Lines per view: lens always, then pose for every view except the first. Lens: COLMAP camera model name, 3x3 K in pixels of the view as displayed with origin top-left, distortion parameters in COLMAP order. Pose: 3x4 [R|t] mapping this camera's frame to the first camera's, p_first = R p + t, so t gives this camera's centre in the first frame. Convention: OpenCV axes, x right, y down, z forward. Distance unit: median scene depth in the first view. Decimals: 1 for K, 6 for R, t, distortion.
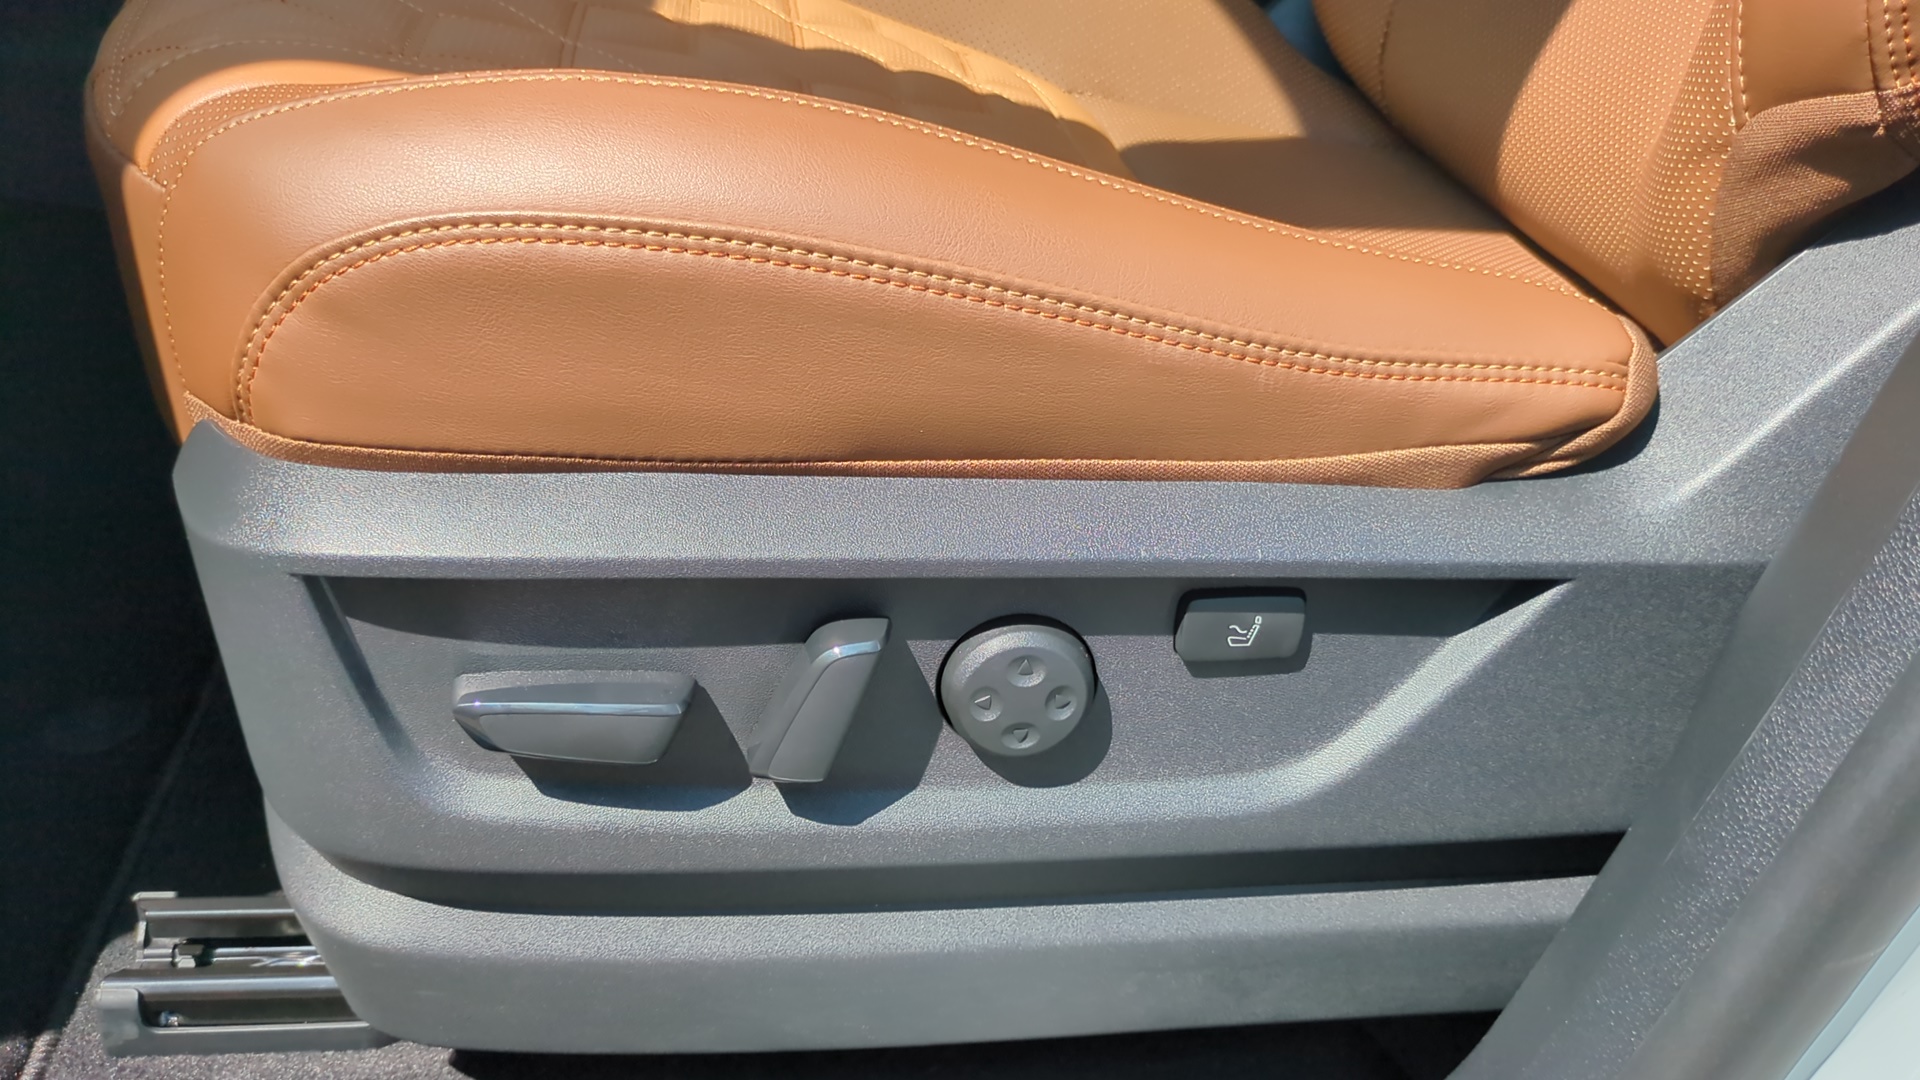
lens RADIAL K [[1701.7, 0, 969.8], [0, 1701.7, 530.9], [0, 0, 1]] dist [0.058381, -0.092790]
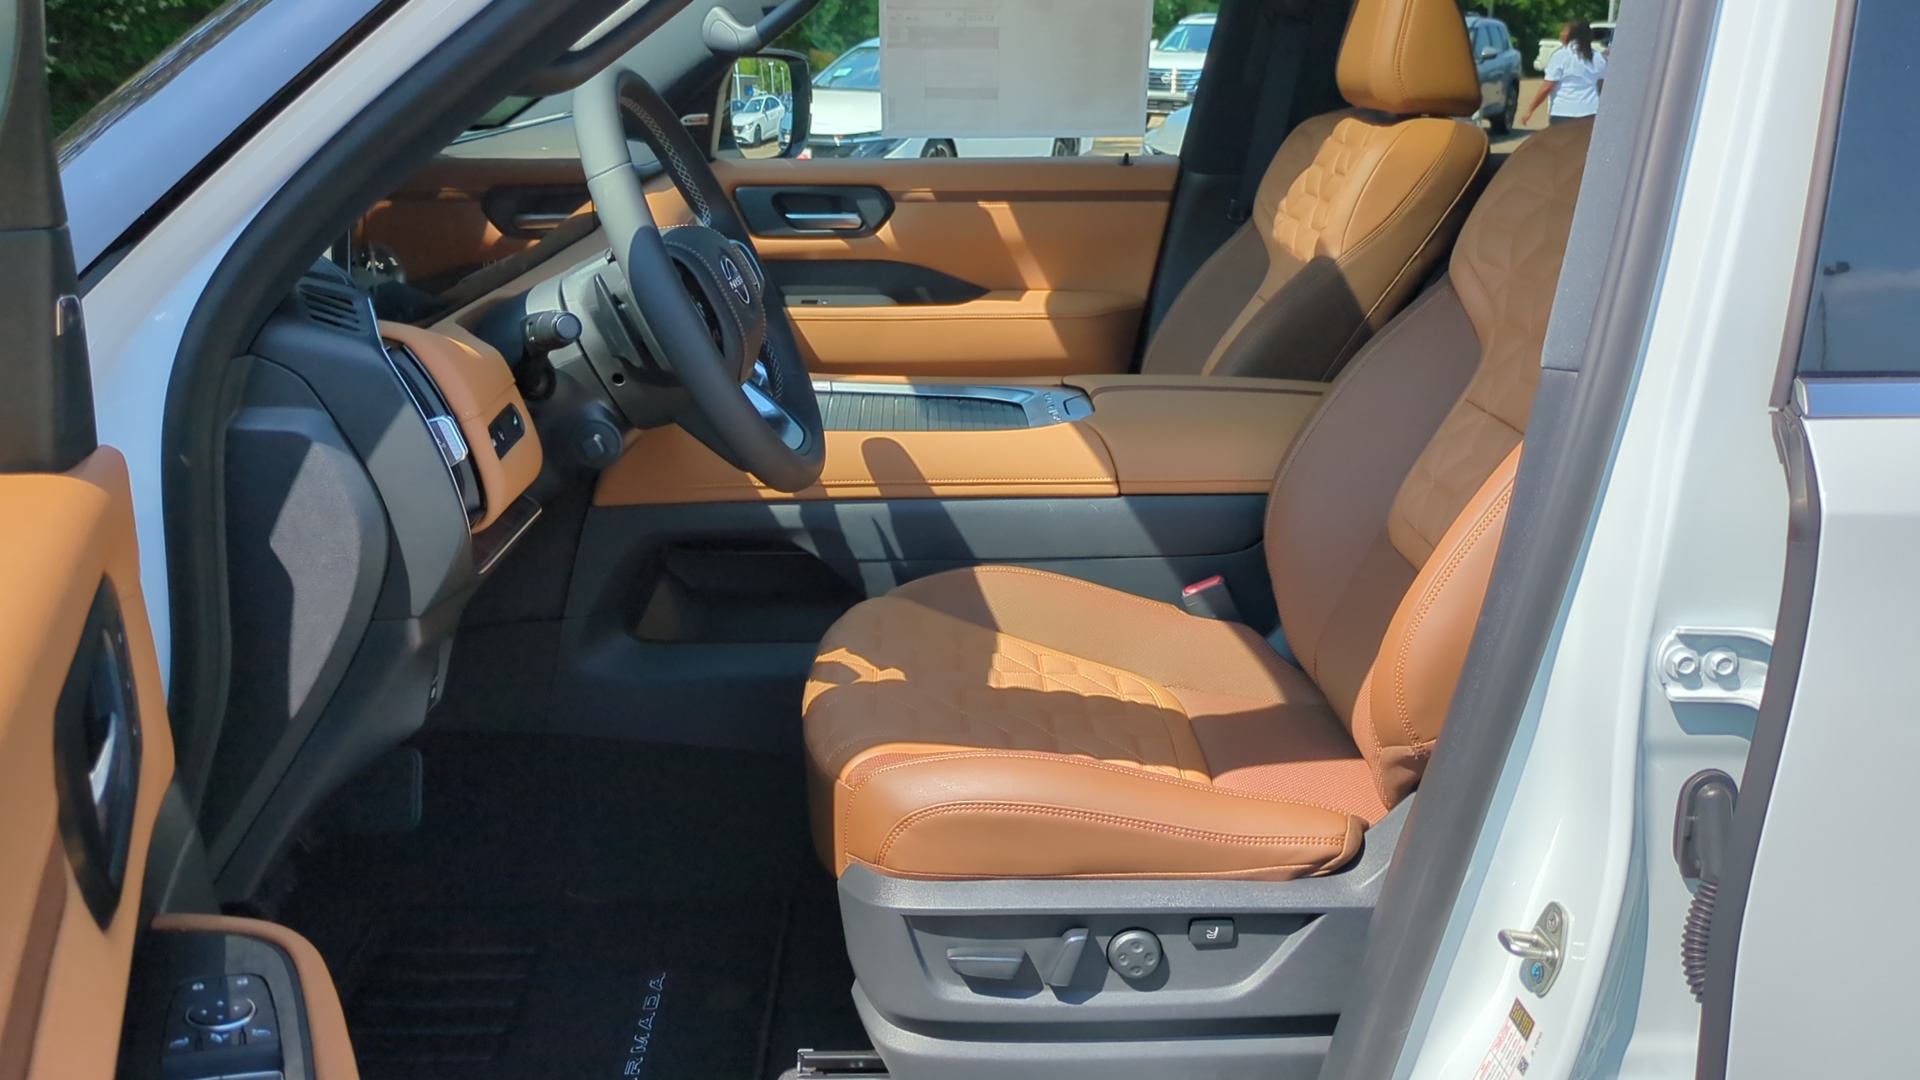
lens RADIAL K [[1701.7, 0, 969.8], [0, 1701.7, 530.9], [0, 0, 1]] dist [0.058381, -0.092790]
pose [[0.992926, -0.038302, -0.112385, 0.103672], [0.014007, 0.977716, -0.209463, -0.006291], [0.117904, 0.206407, 0.971337, -2.001679]]
